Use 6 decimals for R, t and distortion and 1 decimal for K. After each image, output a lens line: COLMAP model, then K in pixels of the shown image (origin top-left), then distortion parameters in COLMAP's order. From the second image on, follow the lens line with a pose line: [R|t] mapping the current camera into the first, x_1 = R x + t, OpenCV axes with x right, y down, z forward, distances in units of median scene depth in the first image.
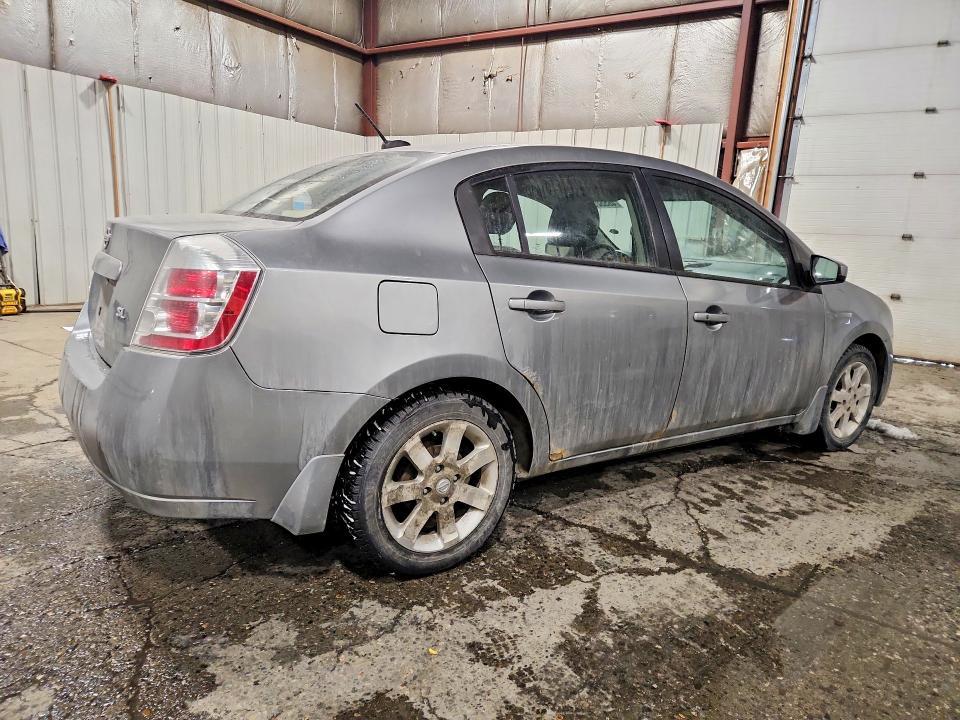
lens RADIAL K [[648.6, 0, 480.0], [0, 648.6, 360.0], [0, 0, 1]] dist [0.010410, -0.001413]
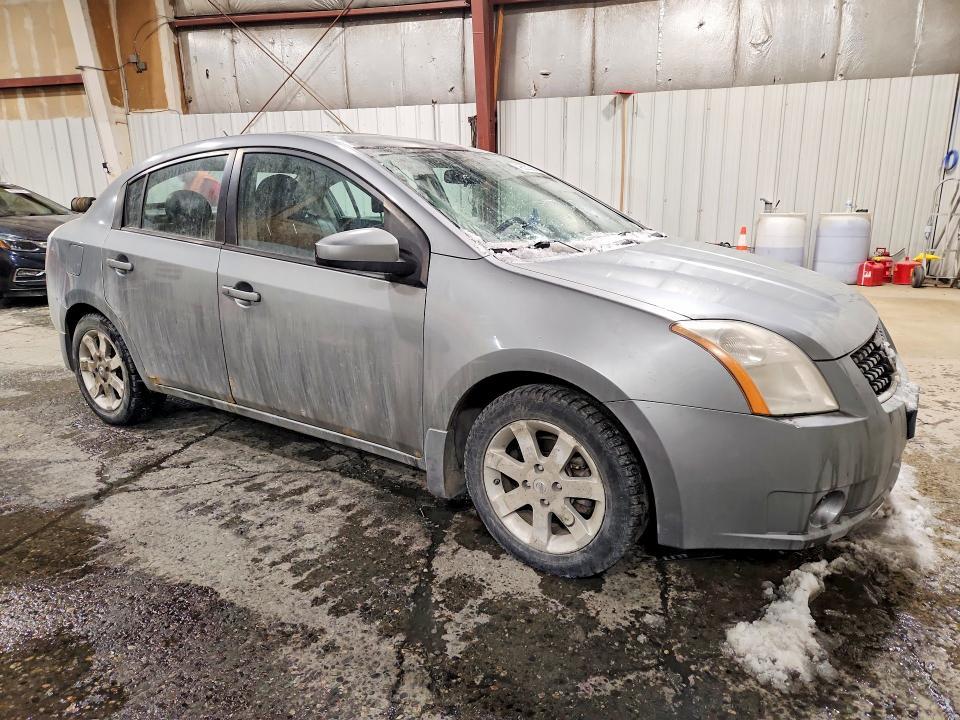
lens RADIAL K [[648.6, 0, 480.0], [0, 648.6, 360.0], [0, 0, 1]] dist [0.010410, -0.001413]
pose [[0.343271, 0.156977, -0.926025, 1.225419], [-0.147954, 0.982663, 0.111732, -0.104456], [0.927510, 0.098654, 0.360545, 0.893670]]
